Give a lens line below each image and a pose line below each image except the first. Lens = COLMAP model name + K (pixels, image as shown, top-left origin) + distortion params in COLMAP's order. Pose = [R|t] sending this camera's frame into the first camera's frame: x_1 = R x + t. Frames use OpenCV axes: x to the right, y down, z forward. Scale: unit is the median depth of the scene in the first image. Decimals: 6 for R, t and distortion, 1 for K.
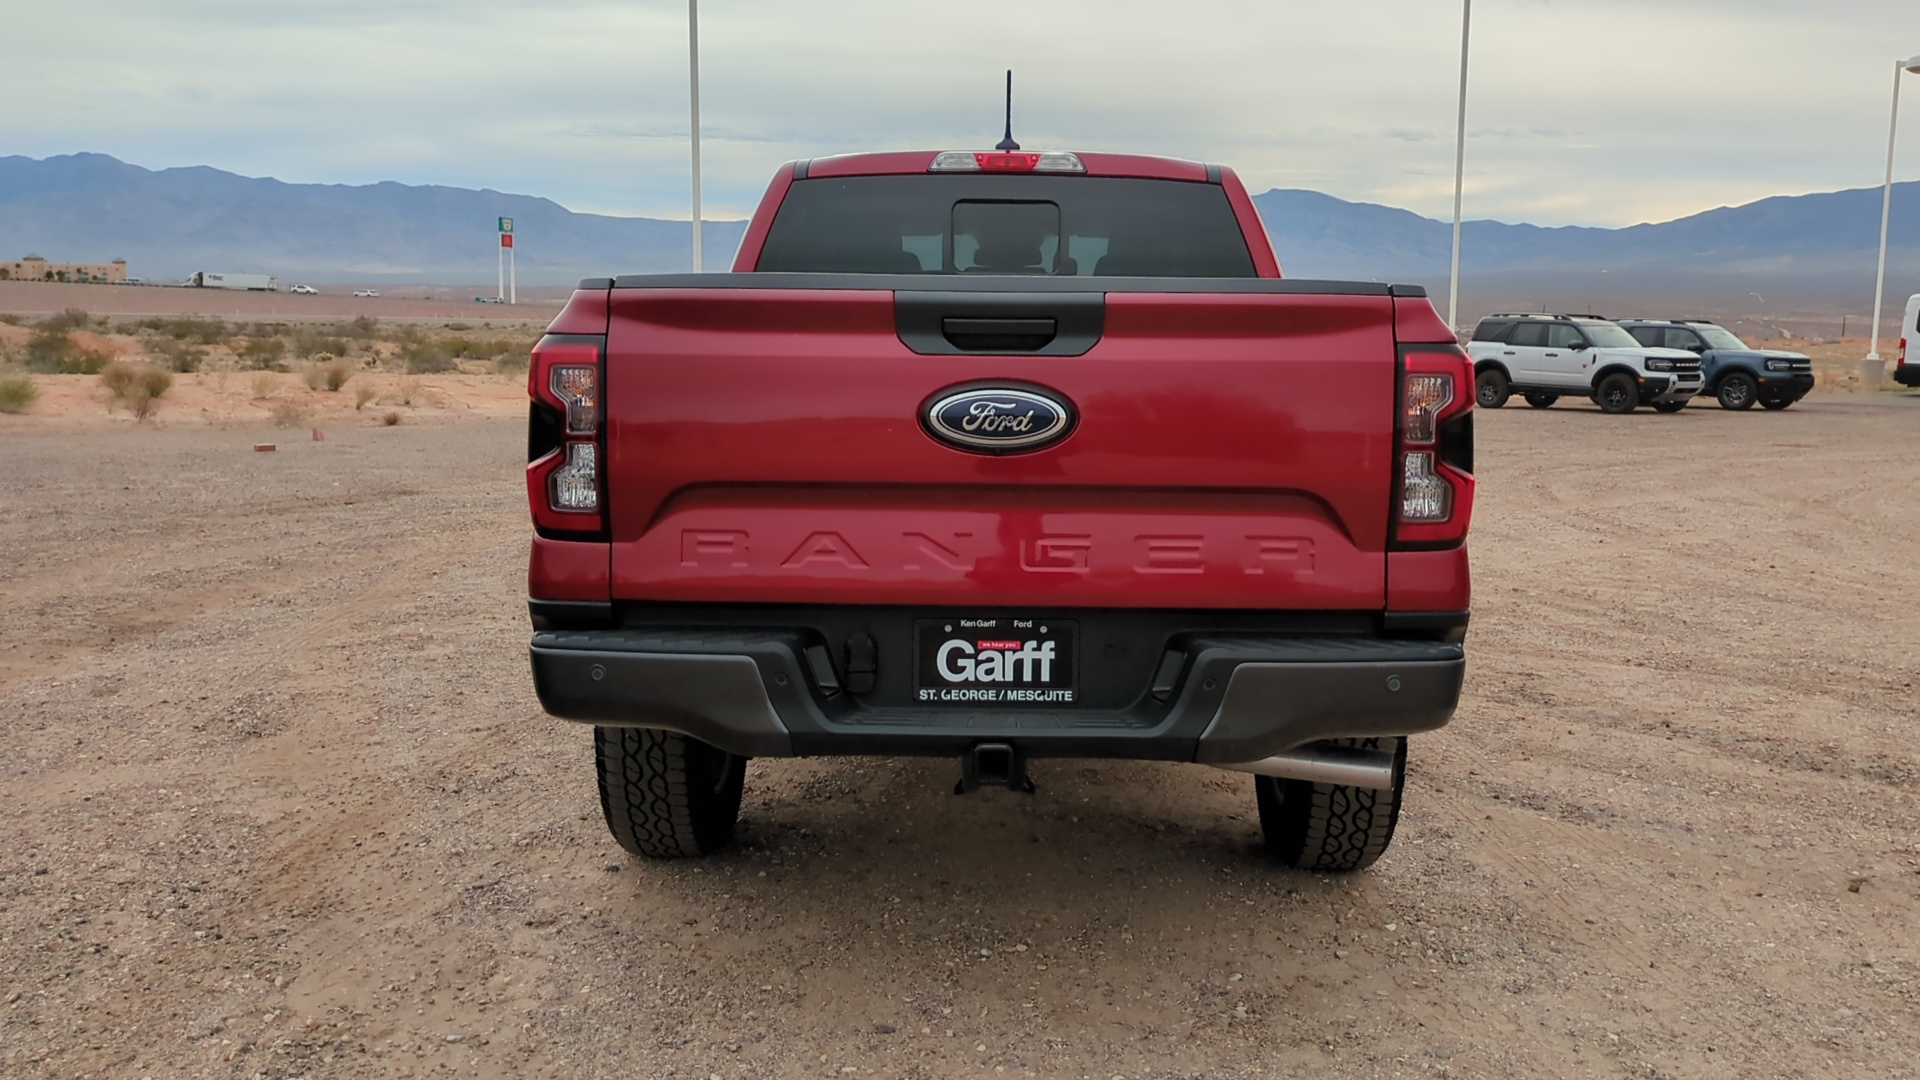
lens RADIAL K [[1631.2, 0, 959.5], [0, 1631.2, 548.7], [0, 0, 1]] dist [0.089972, -0.118896]
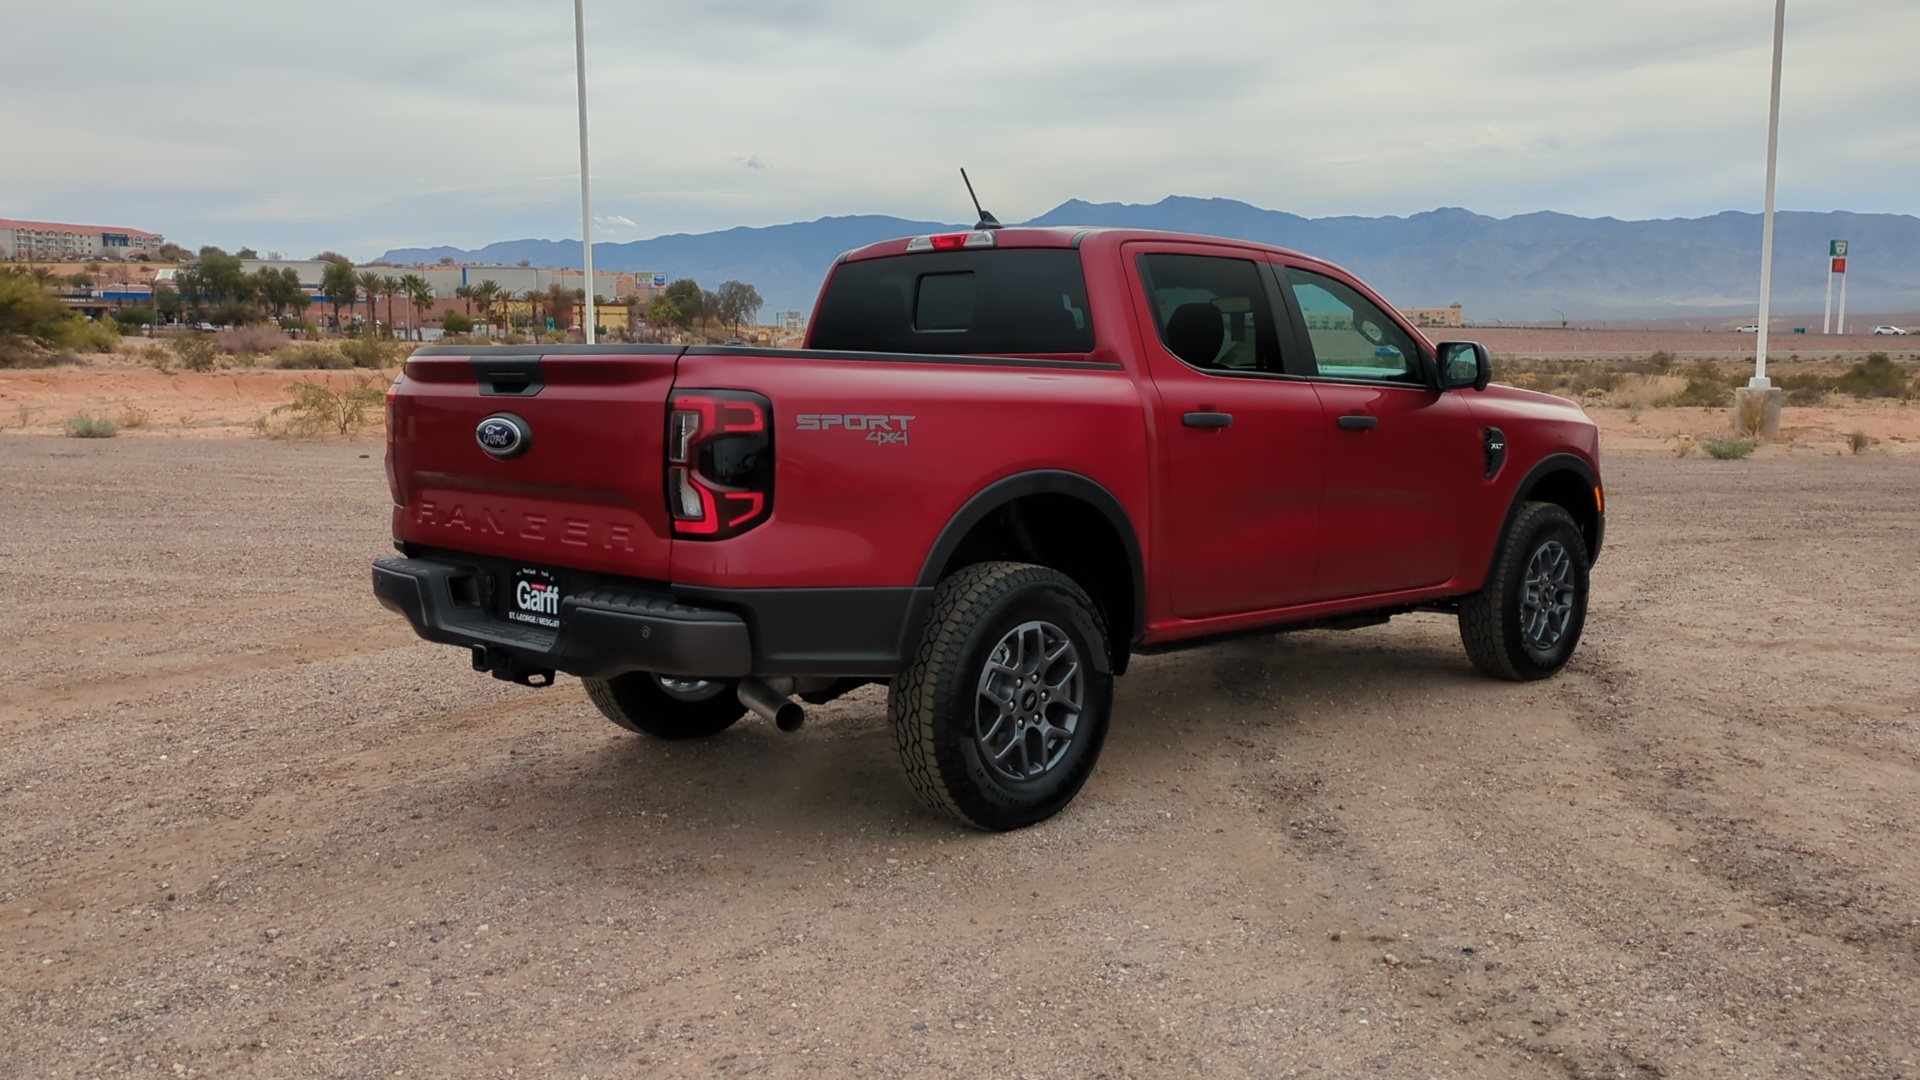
lens RADIAL K [[1647.6, 0, 971.1], [0, 1647.6, 540.4], [0, 0, 1]] dist [0.055948, -0.081624]
pose [[0.730674, 0.060766, -0.680017, 1.354643], [-0.079102, 0.996858, 0.004084, -0.021904], [0.678129, 0.050807, 0.733185, 0.145624]]
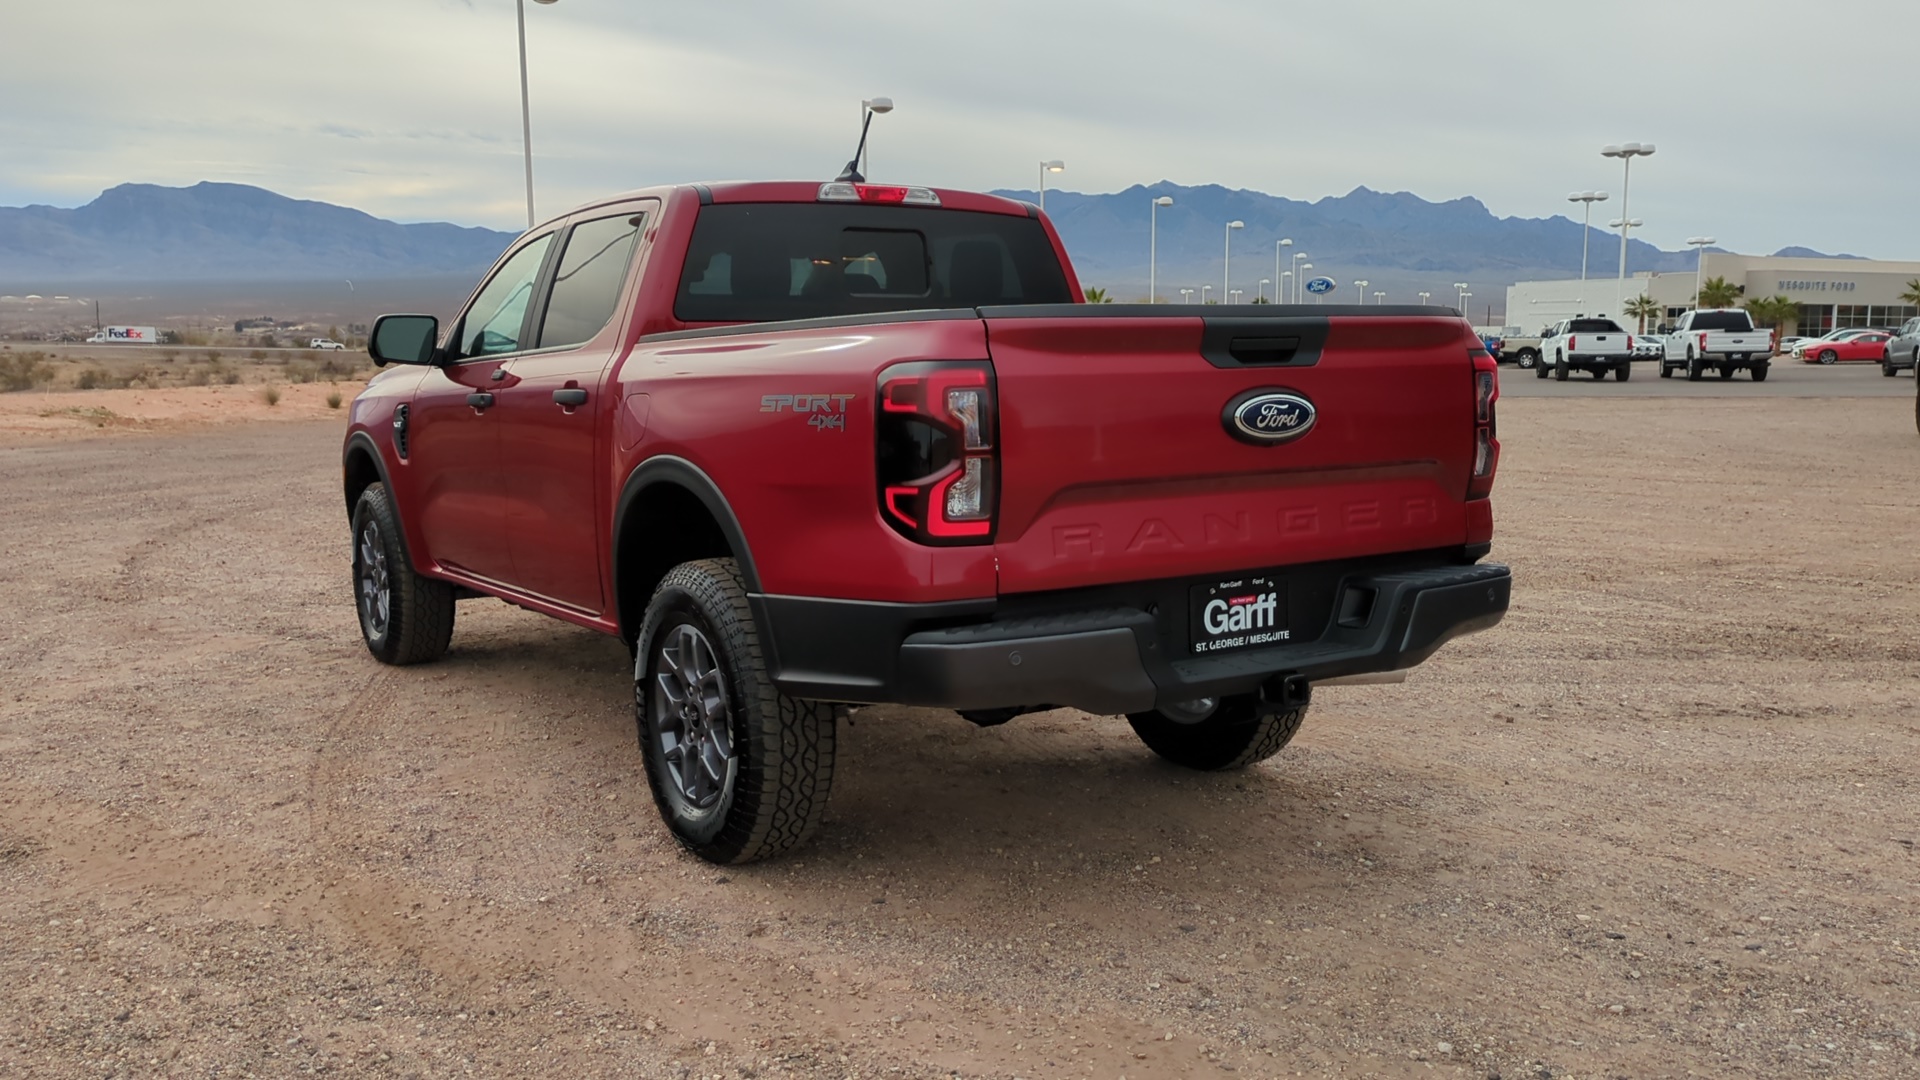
lens RADIAL K [[1655.3, 0, 937.3], [0, 1655.3, 536.2], [0, 0, 1]] dist [0.066971, -0.103772]
pose [[0.828816, -0.083973, 0.553184, -0.858964], [0.089583, 0.995835, 0.016948, -0.031522], [-0.552303, 0.035508, 0.832887, 0.076901]]
